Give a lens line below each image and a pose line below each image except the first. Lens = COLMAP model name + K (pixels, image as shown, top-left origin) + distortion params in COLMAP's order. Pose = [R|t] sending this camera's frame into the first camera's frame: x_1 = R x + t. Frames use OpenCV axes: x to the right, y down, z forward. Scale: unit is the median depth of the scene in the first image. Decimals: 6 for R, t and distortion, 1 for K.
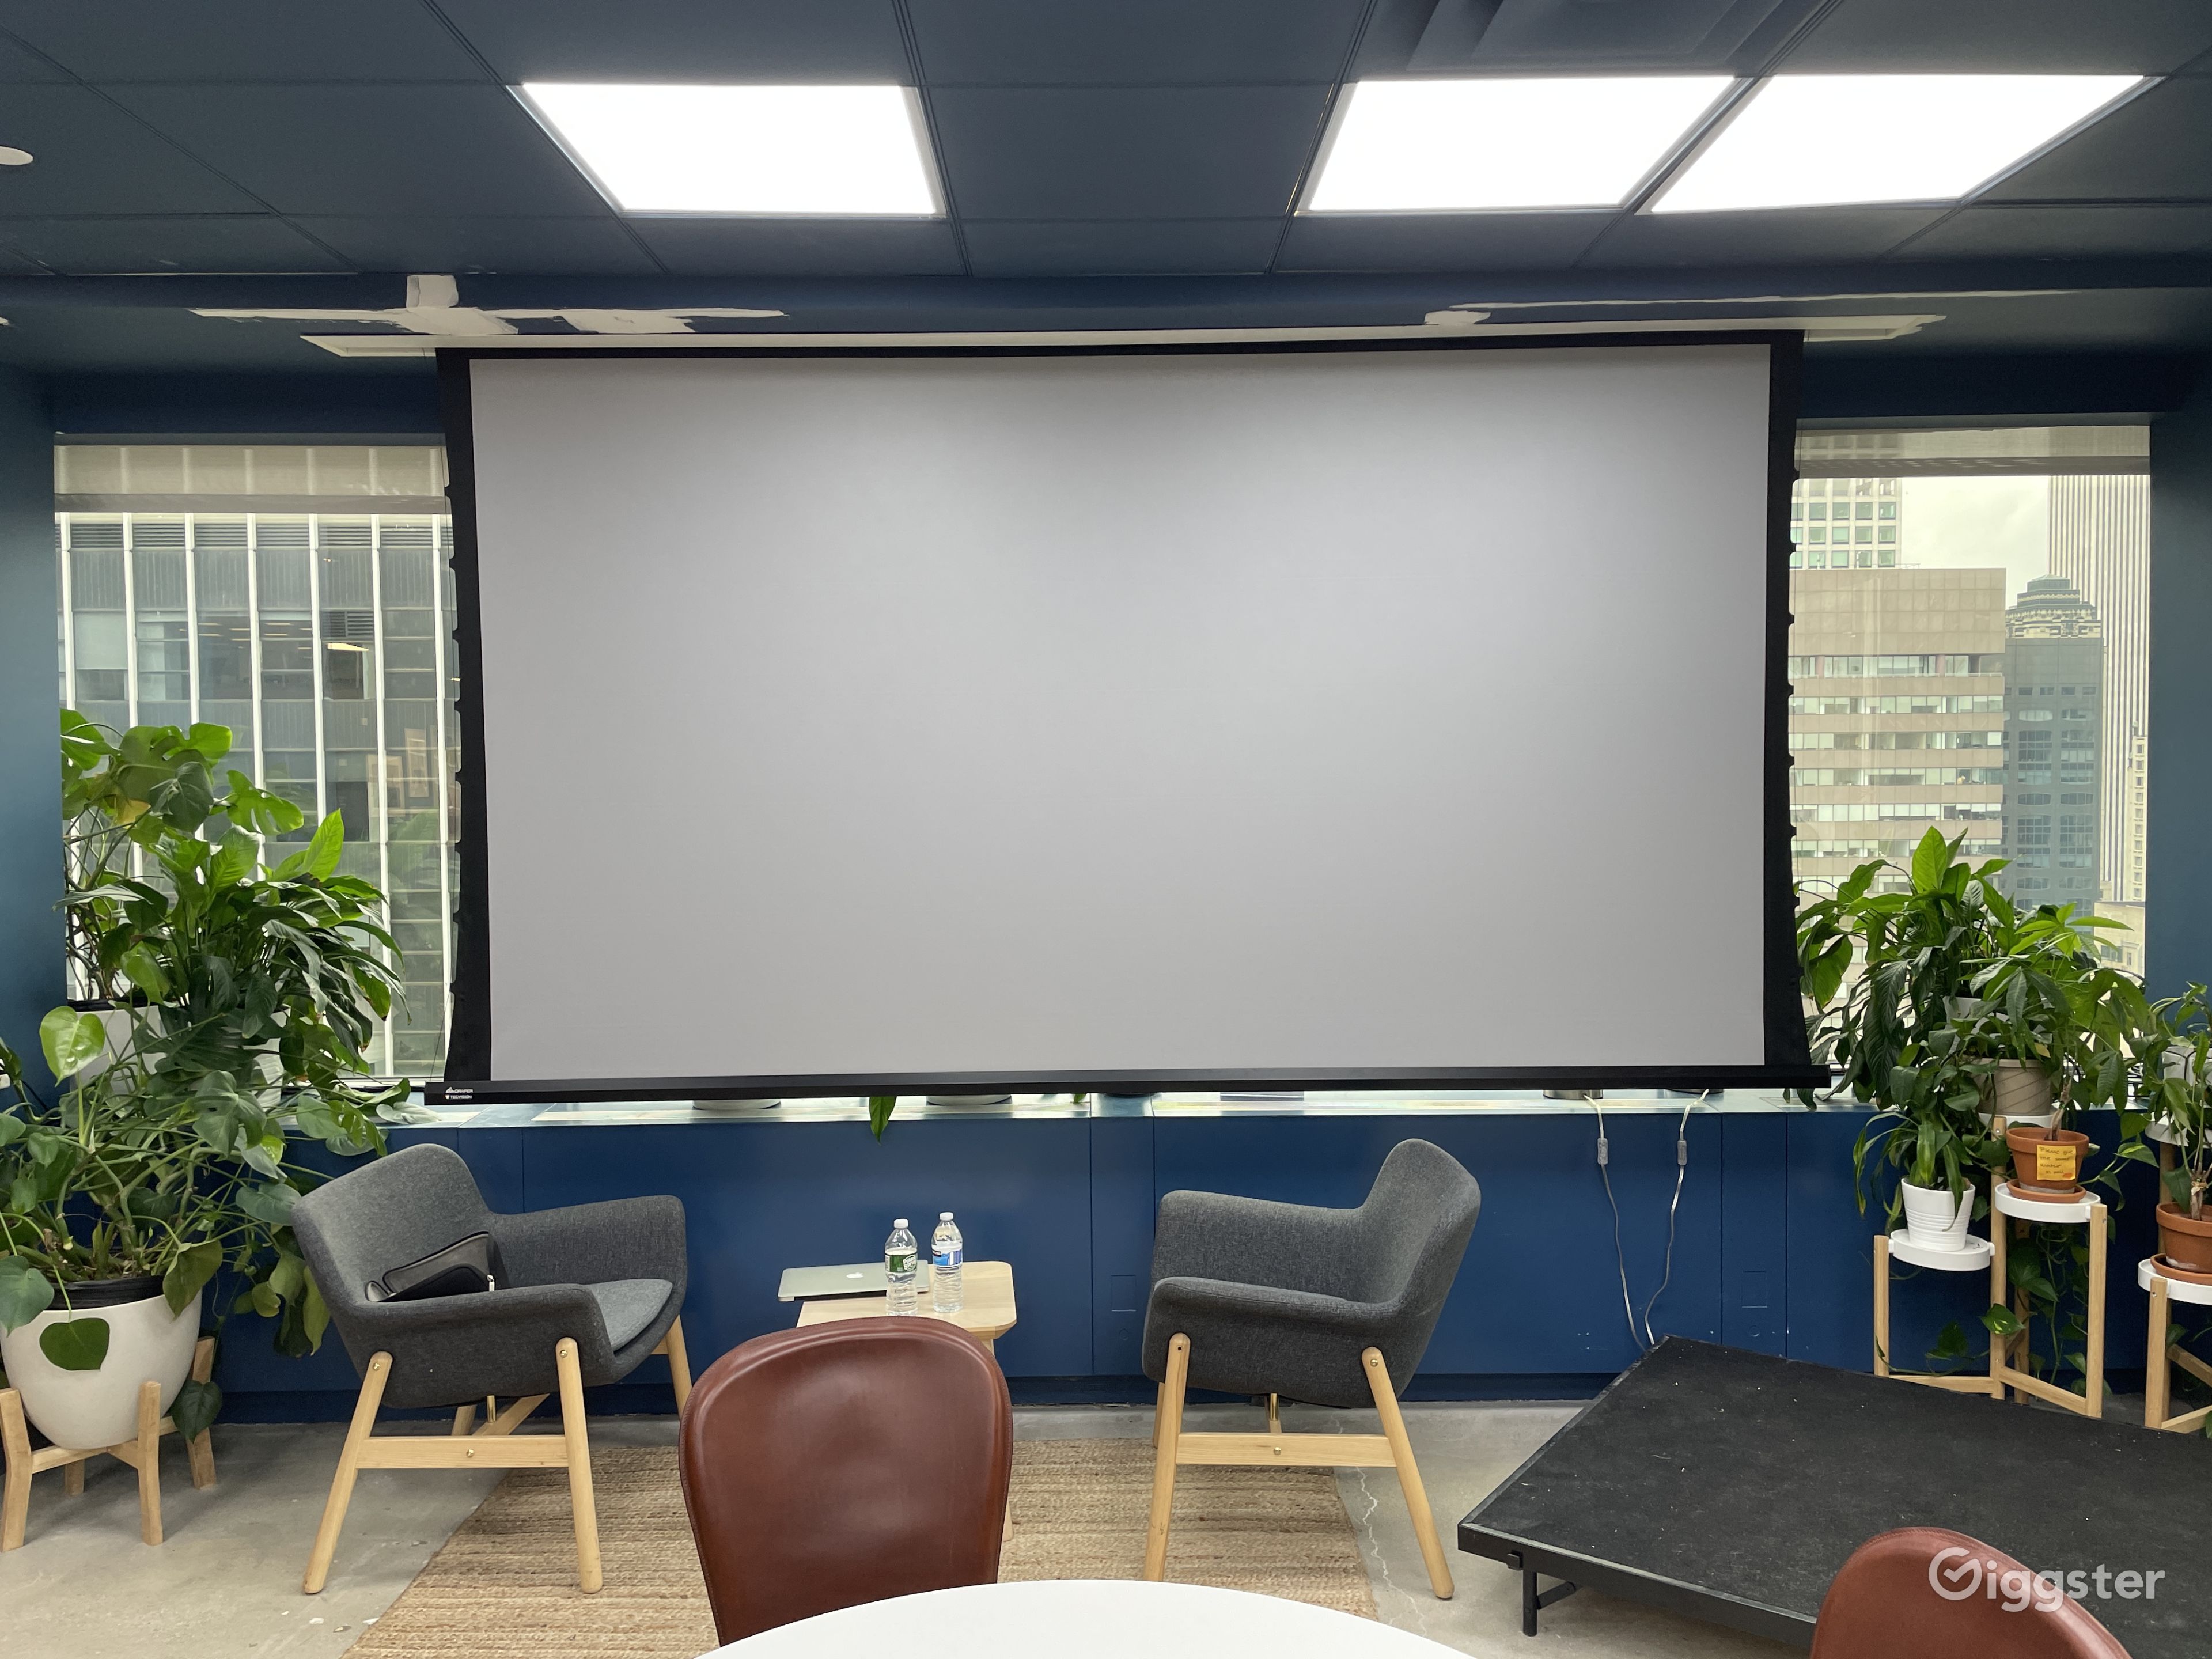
lens RADIAL K [[1659.4, 0, 1115.1], [0, 1659.4, 832.7], [0, 0, 1]] dist [0.108441, -0.147254]
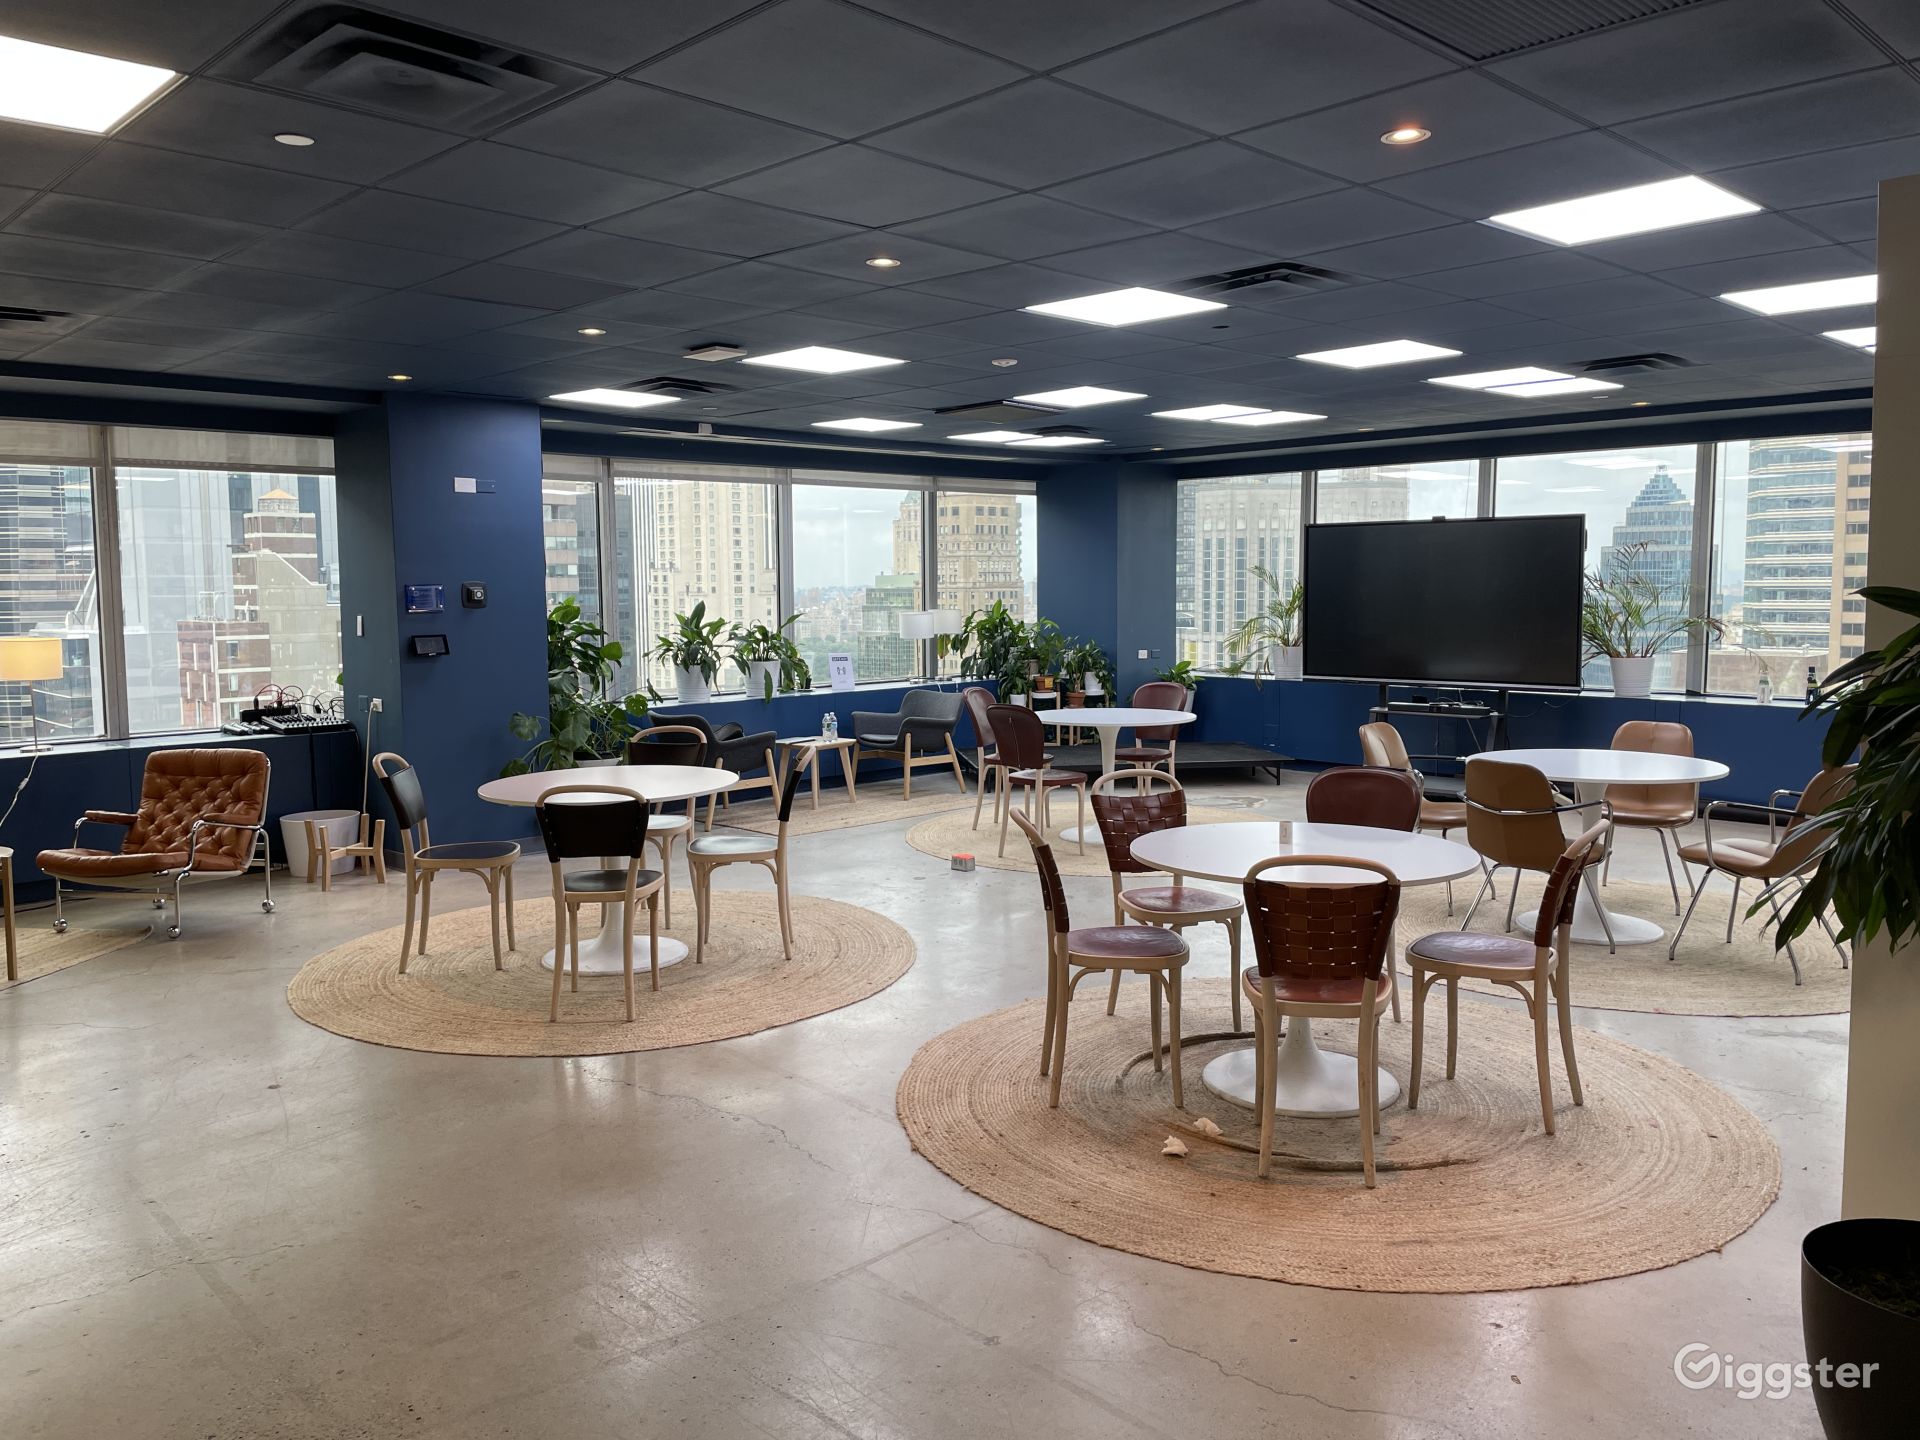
lens RADIAL K [[1440.4, 0, 967.9], [0, 1440.4, 722.7], [0, 0, 1]] dist [0.108441, -0.147254]
pose [[0.721659, -0.066793, 0.689019, -1.558690], [0.032167, 0.997495, 0.063005, 0.060660], [-0.691501, -0.023304, 0.721999, -1.051205]]
